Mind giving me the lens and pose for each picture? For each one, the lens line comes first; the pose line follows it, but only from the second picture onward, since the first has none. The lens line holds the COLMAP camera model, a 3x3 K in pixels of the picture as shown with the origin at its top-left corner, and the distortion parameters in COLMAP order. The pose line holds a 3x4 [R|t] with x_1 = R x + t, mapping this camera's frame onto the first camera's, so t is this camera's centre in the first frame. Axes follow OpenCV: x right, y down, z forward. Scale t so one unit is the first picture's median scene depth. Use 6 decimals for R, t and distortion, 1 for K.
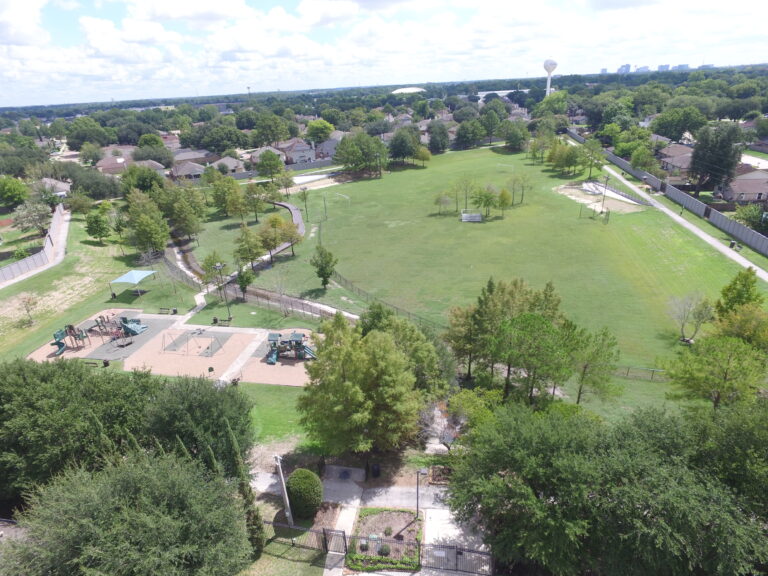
lens RADIAL K [[448.6, 0, 382.2], [0, 448.6, 288.5], [0, 0, 1]] dist [-0.011369, 0.012766]
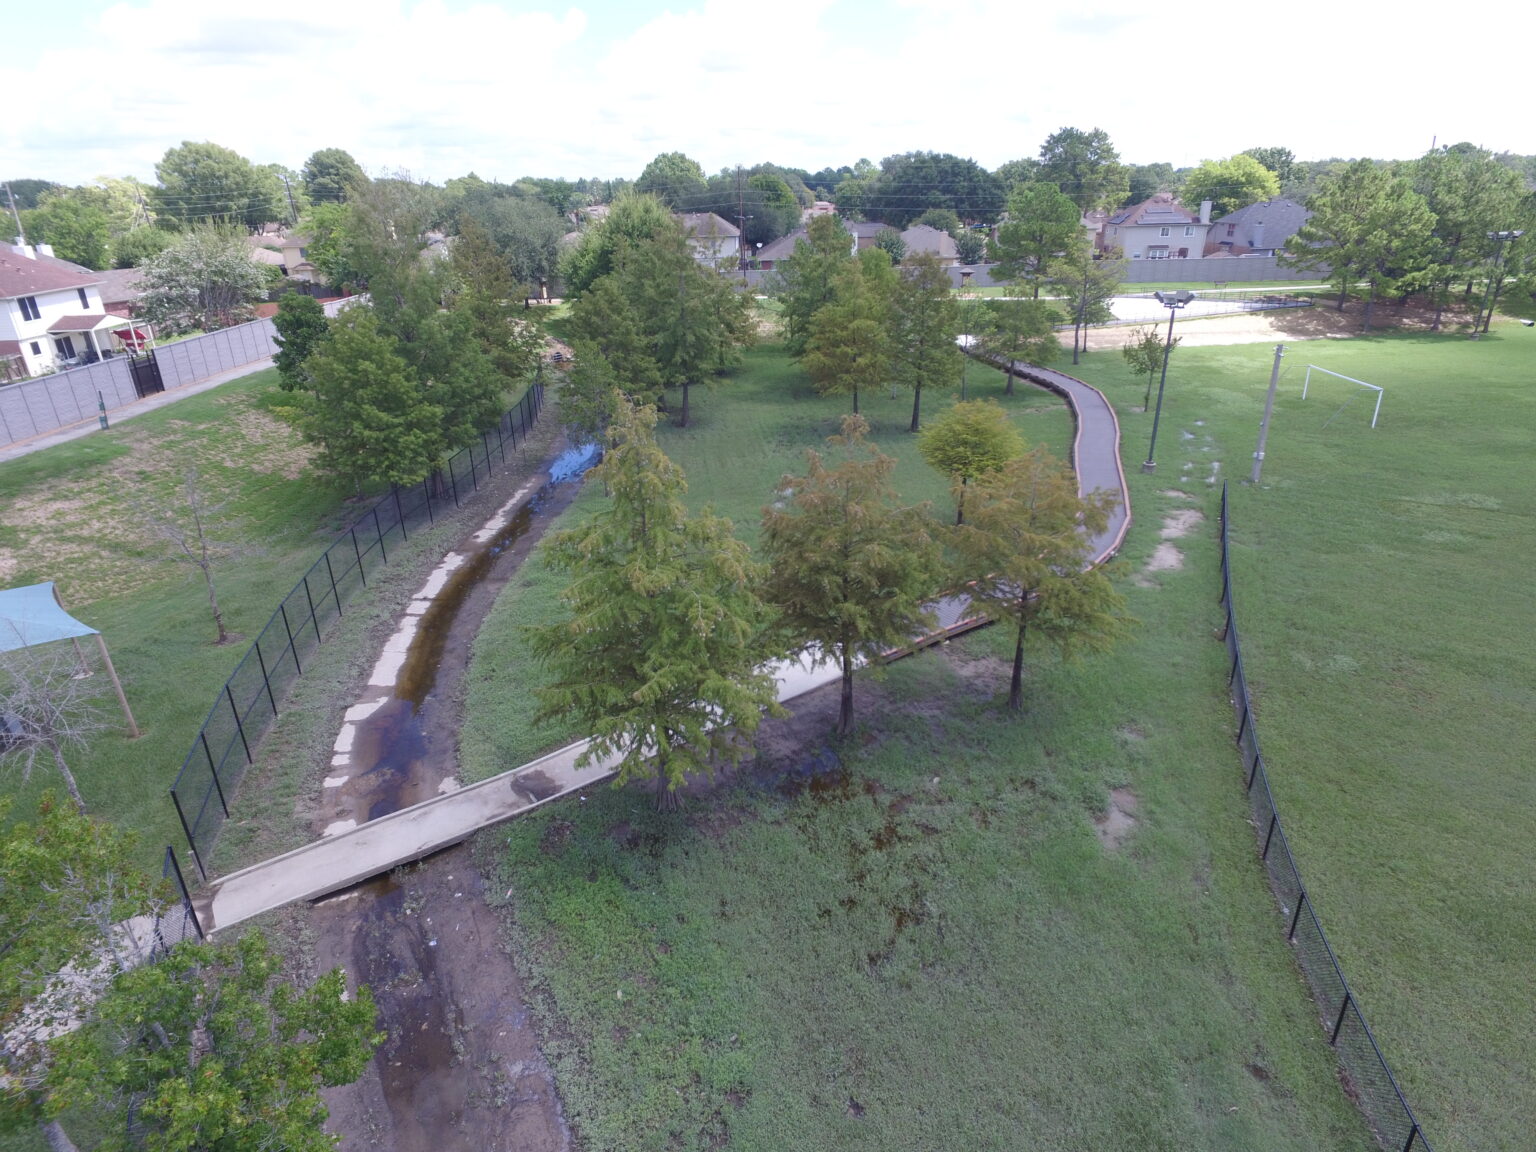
lens RADIAL K [[897.3, 0, 764.3], [0, 897.3, 577.0], [0, 0, 1]] dist [-0.011369, 0.012766]
pose [[0.852562, 0.236983, -0.465809, -0.132246], [-0.233282, 0.970127, 0.066587, -0.104211], [0.467673, 0.051895, 0.882377, 0.660485]]
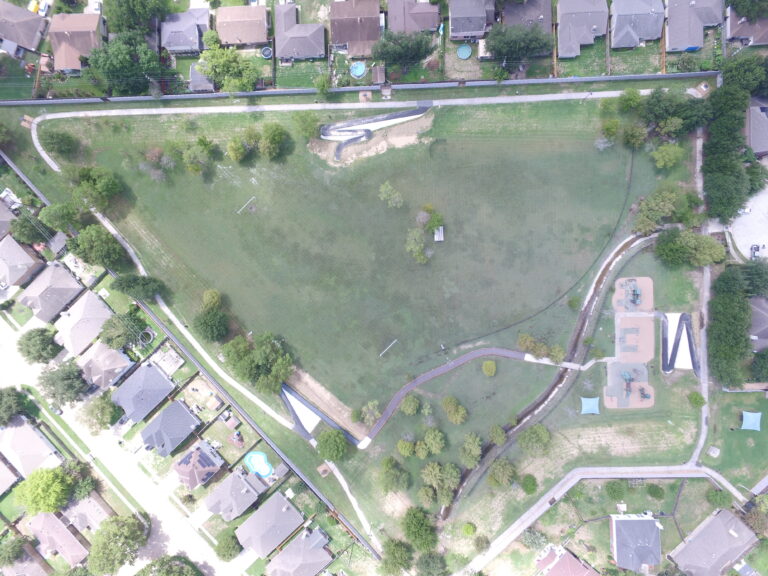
lens RADIAL K [[448.6, 0, 382.2], [0, 448.6, 288.5], [0, 0, 1]] dist [-0.011369, 0.012766]
pose [[-0.210761, -0.976156, 0.051951, 0.003784], [0.452728, -0.050370, 0.890225, -1.575715], [-0.866382, 0.211144, 0.452549, 0.620871]]
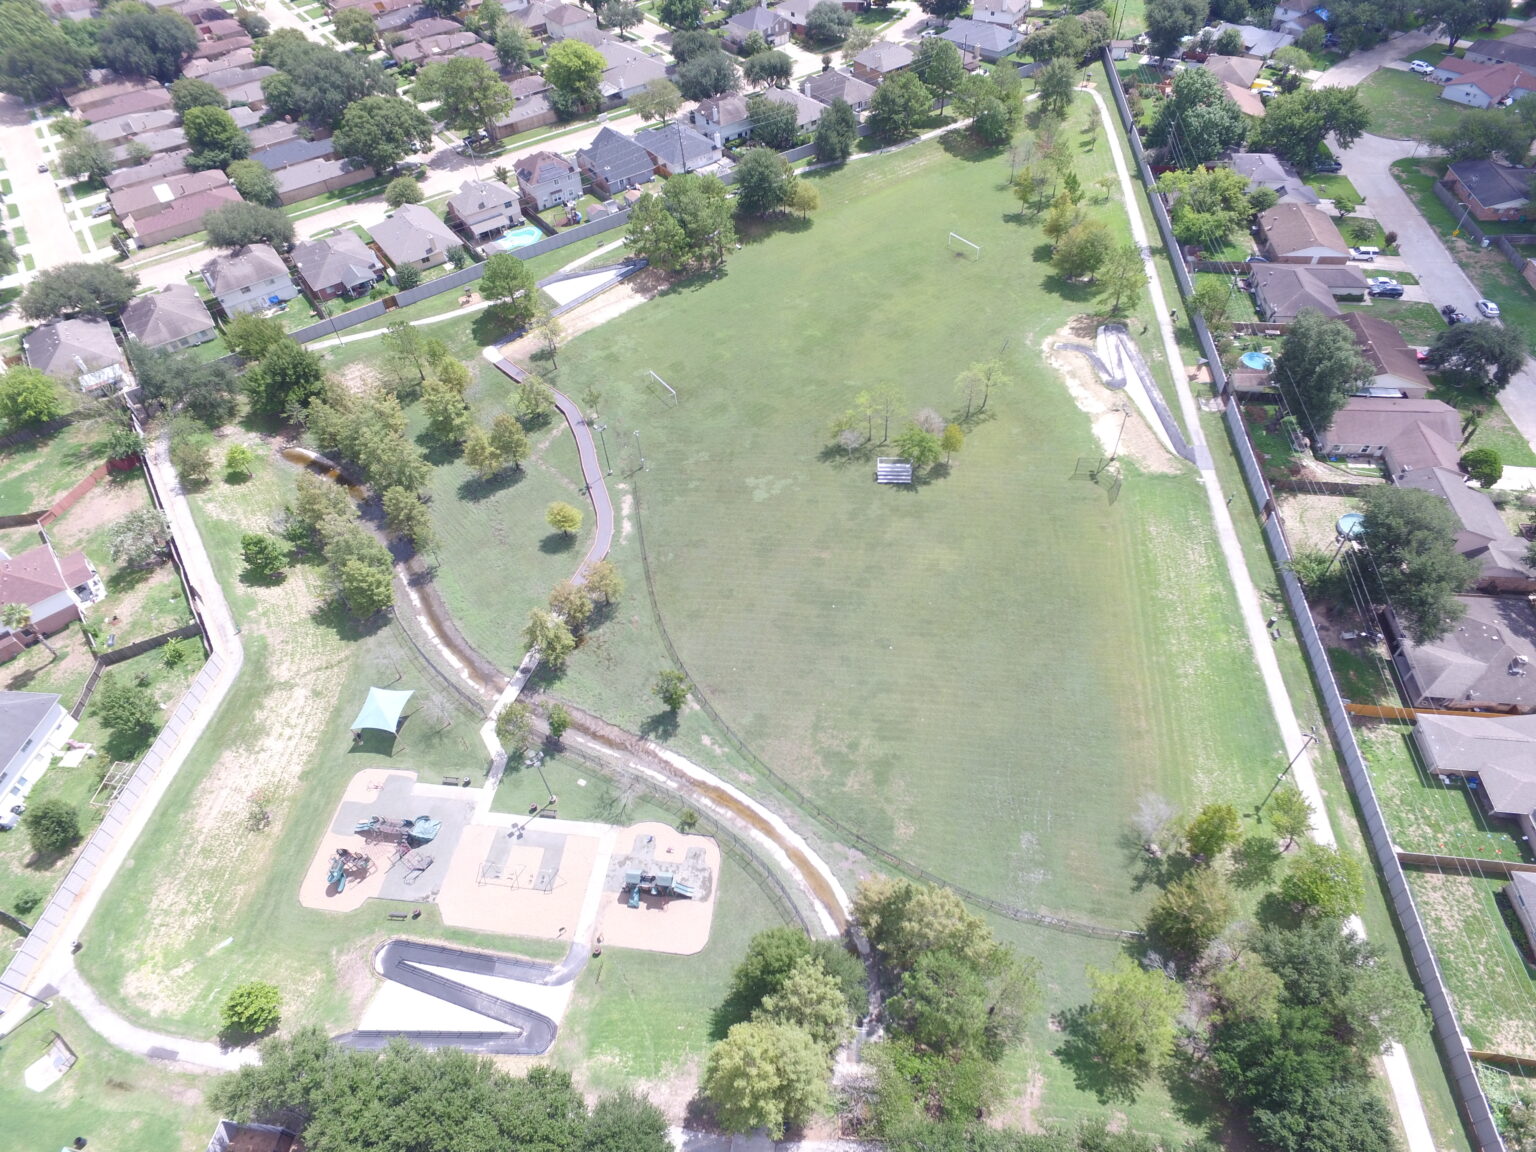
lens RADIAL K [[897.3, 0, 764.3], [0, 897.3, 577.0], [0, 0, 1]] dist [-0.011369, 0.012766]
pose [[0.997700, -0.051173, 0.044459, -0.032106], [0.028988, 0.914926, 0.402580, -0.556508], [-0.061278, -0.400365, 0.914304, -0.126963]]
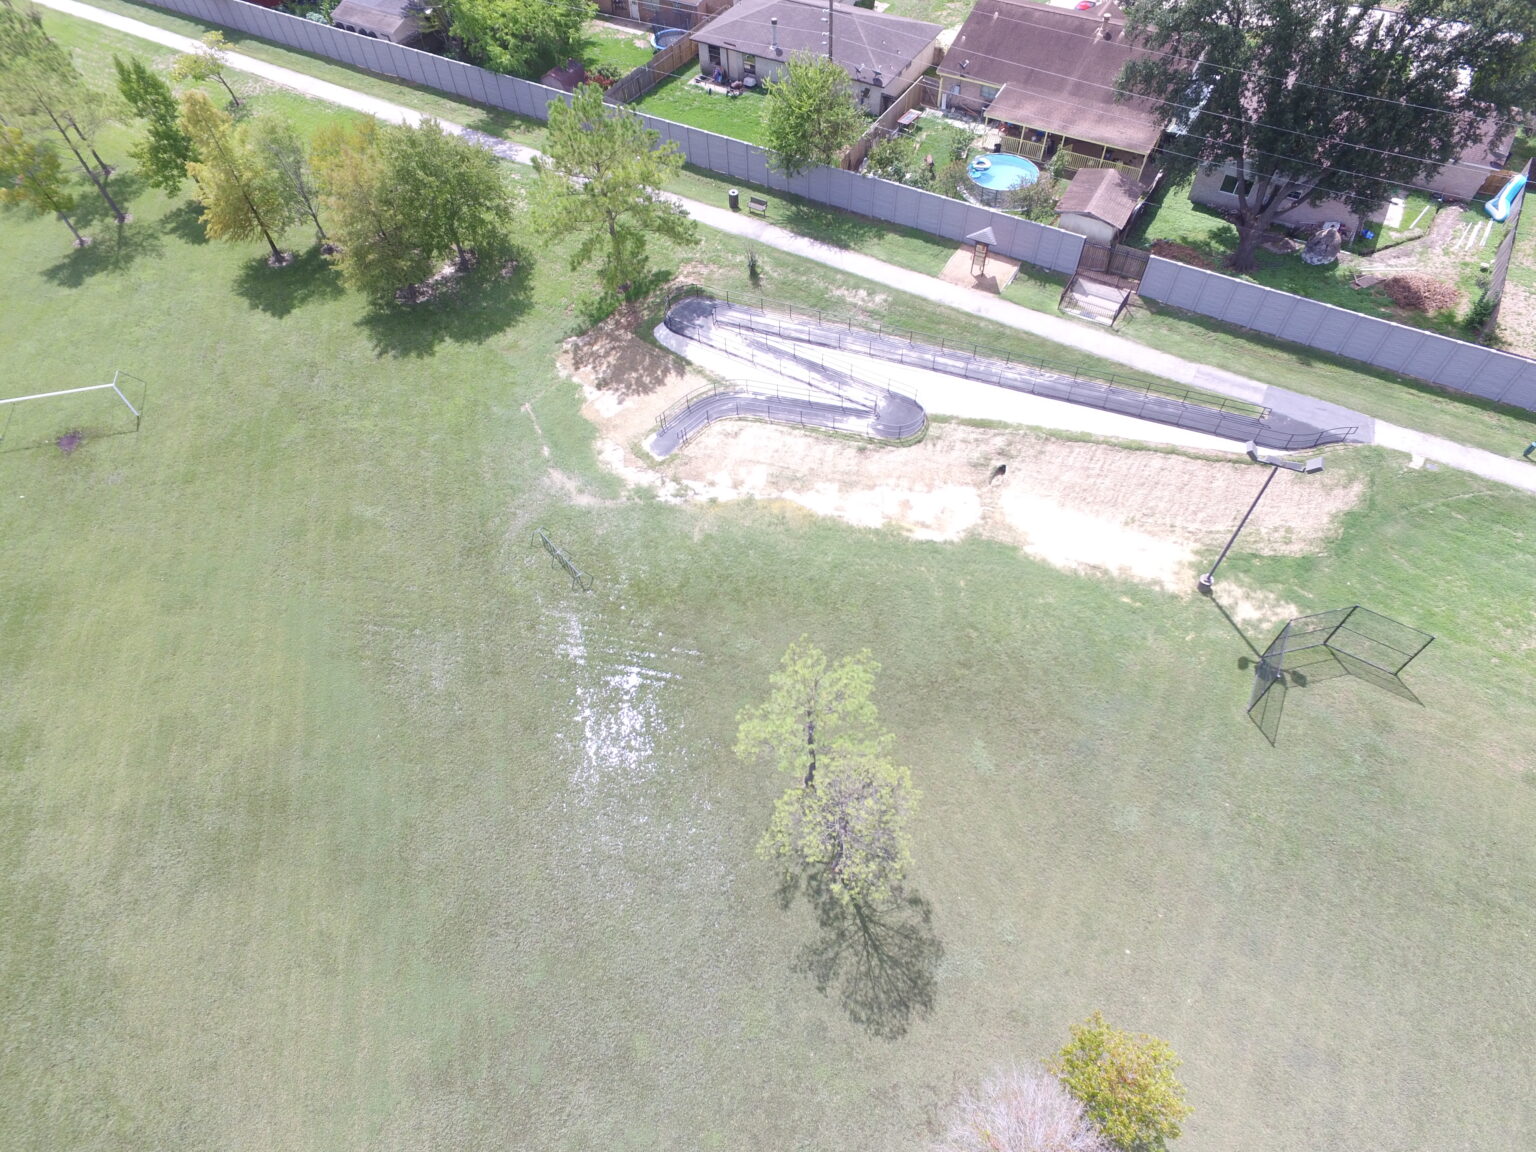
lens RADIAL K [[897.3, 0, 764.3], [0, 897.3, 577.0], [0, 0, 1]] dist [-0.011369, 0.012766]
pose [[0.336279, -0.733887, 0.590192, 0.217420], [0.399460, 0.678673, 0.616307, -0.523759], [-0.852847, 0.028507, 0.521382, 1.035394]]
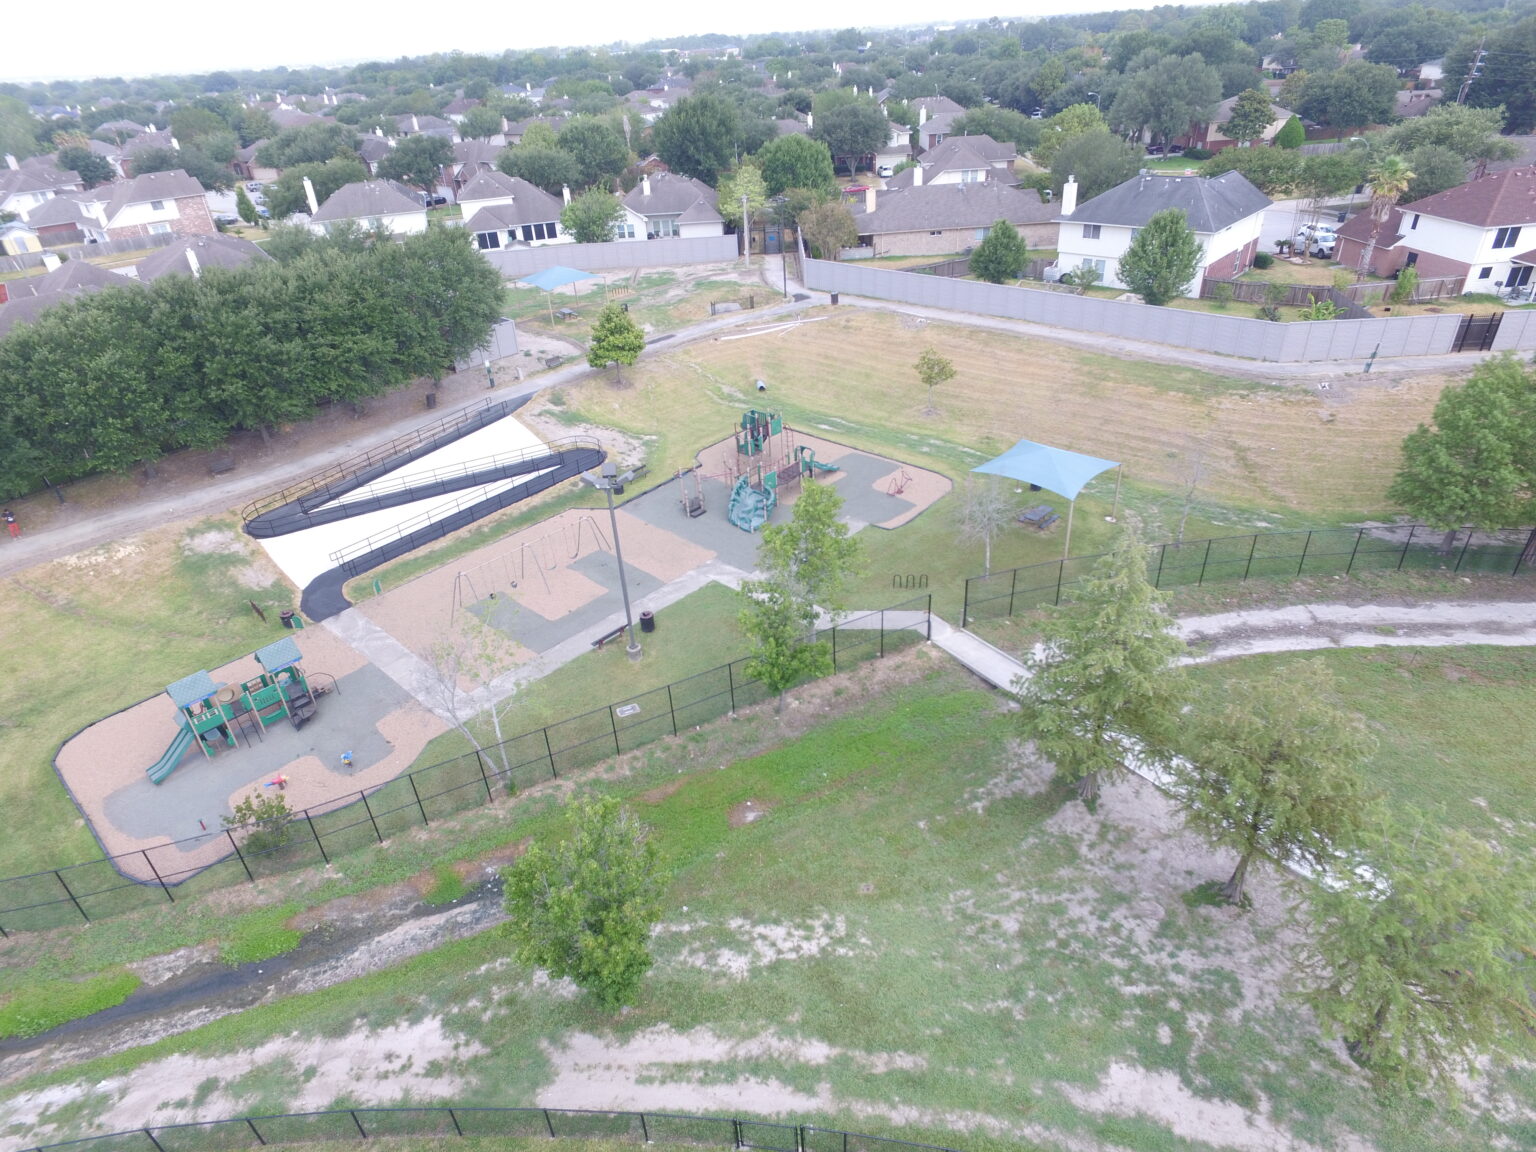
lens RADIAL K [[897.3, 0, 764.3], [0, 897.3, 577.0], [0, 0, 1]] dist [-0.011369, 0.012766]
pose [[-0.523183, 0.505565, -0.686064, -0.005720], [-0.277458, 0.660124, 0.698036, -0.265694], [0.805790, 0.555554, -0.205092, 0.781130]]
